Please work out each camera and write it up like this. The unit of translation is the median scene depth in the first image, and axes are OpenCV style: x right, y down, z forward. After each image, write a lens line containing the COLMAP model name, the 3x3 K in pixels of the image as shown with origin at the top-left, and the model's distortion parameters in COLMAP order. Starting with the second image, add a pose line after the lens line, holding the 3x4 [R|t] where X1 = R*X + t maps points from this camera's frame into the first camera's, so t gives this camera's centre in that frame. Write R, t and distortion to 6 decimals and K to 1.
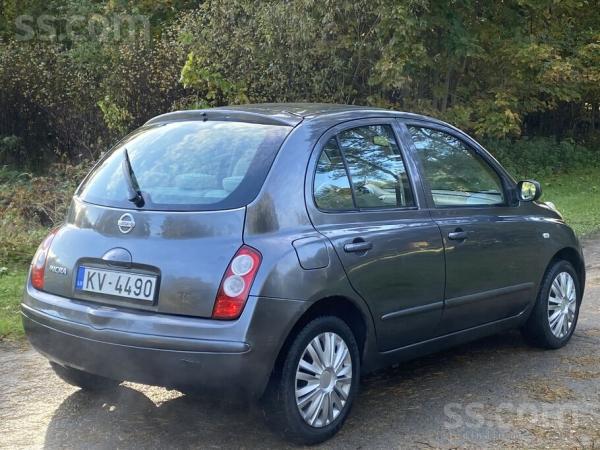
lens RADIAL K [[1026.2, 0, 300.0], [0, 1026.2, 225.0], [0, 0, 1]] dist [0.036147, 0.026873]
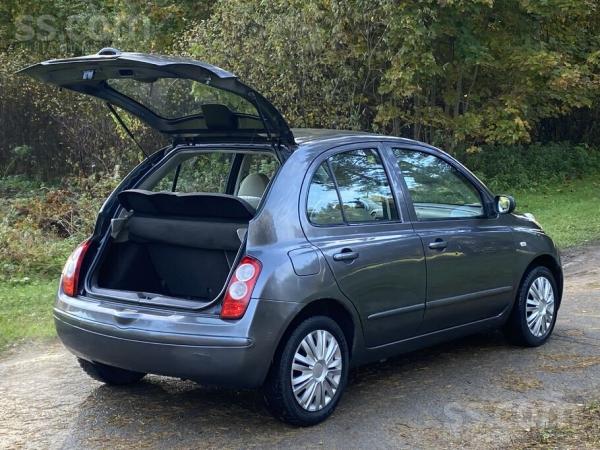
lens RADIAL K [[1083.9, 0, 319.3], [0, 1083.9, 225.0], [0, 0, 1]] dist [0.020663, 0.083390]
pose [[0.999965, -0.008331, -0.000297, 0.018726], [0.008329, 0.999948, -0.005965, -0.004685], [0.000346, 0.005962, 0.999982, -0.153651]]
